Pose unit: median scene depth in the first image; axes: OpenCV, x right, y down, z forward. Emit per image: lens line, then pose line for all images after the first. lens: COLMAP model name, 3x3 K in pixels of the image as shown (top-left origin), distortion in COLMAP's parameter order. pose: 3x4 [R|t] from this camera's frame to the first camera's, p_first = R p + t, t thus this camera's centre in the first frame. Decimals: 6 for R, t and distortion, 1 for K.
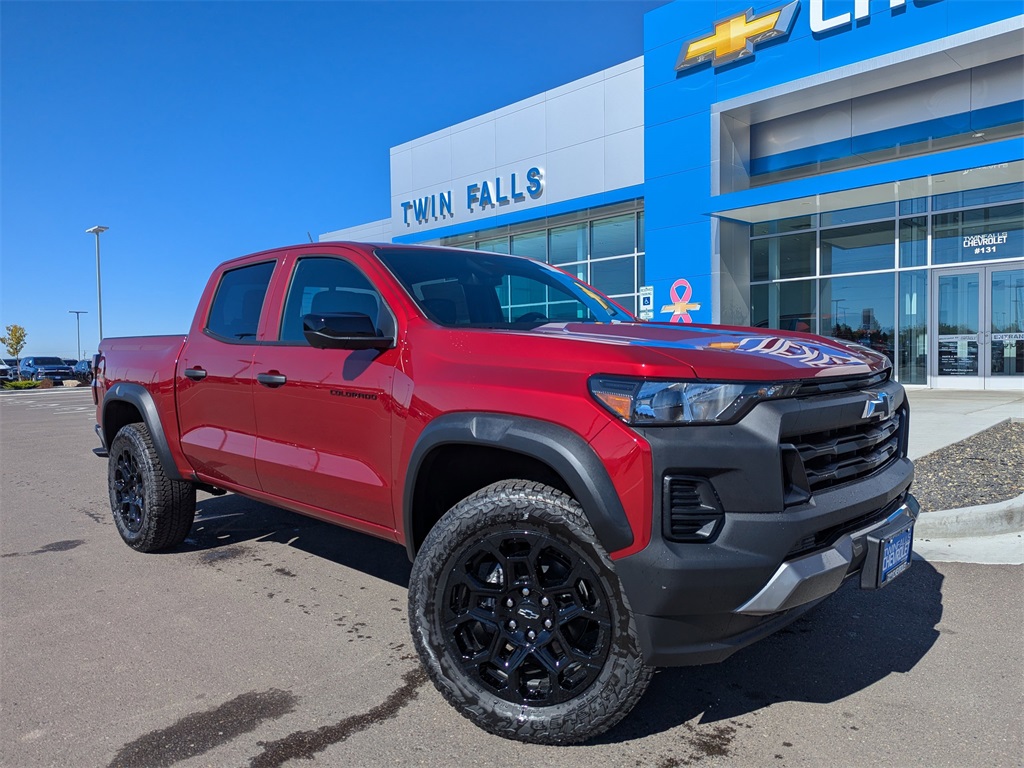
lens RADIAL K [[719.0, 0, 511.4], [0, 719.0, 381.8], [0, 0, 1]] dist [0.052553, -0.044784]
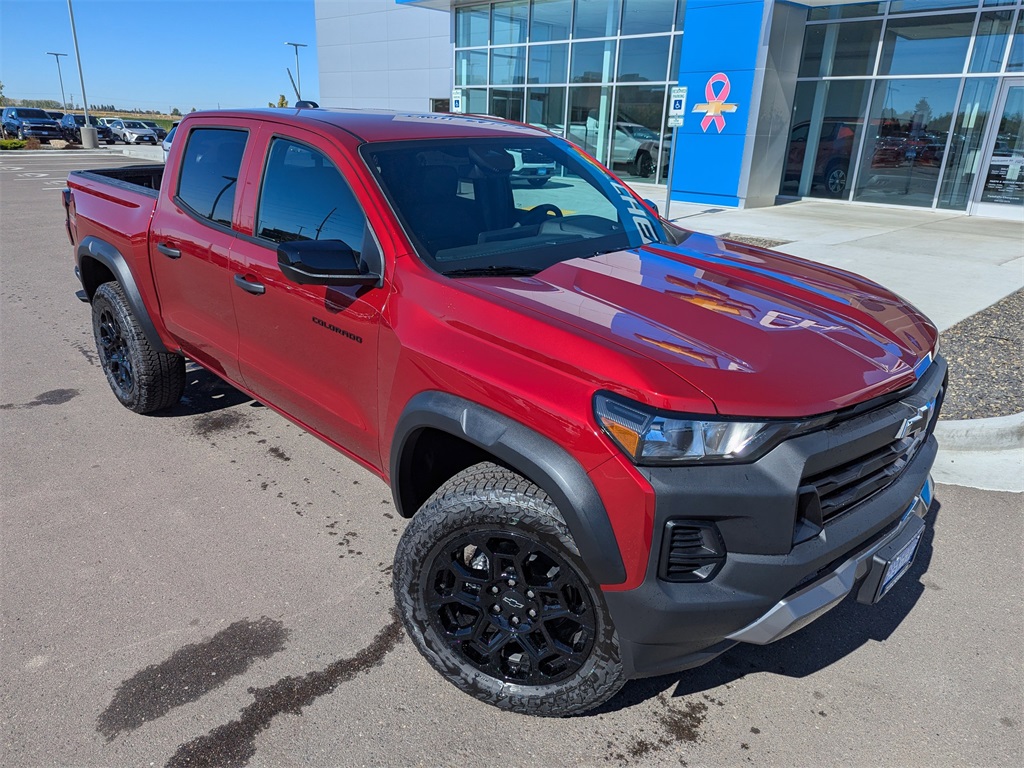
lens RADIAL K [[722.1, 0, 507.8], [0, 722.1, 386.3], [0, 0, 1]] dist [0.044409, -0.037998]
pose [[0.998508, 0.054289, -0.005858, 0.005256], [-0.049785, 0.949197, 0.310720, -0.239266], [0.022429, -0.309964, 0.950484, 0.135383]]
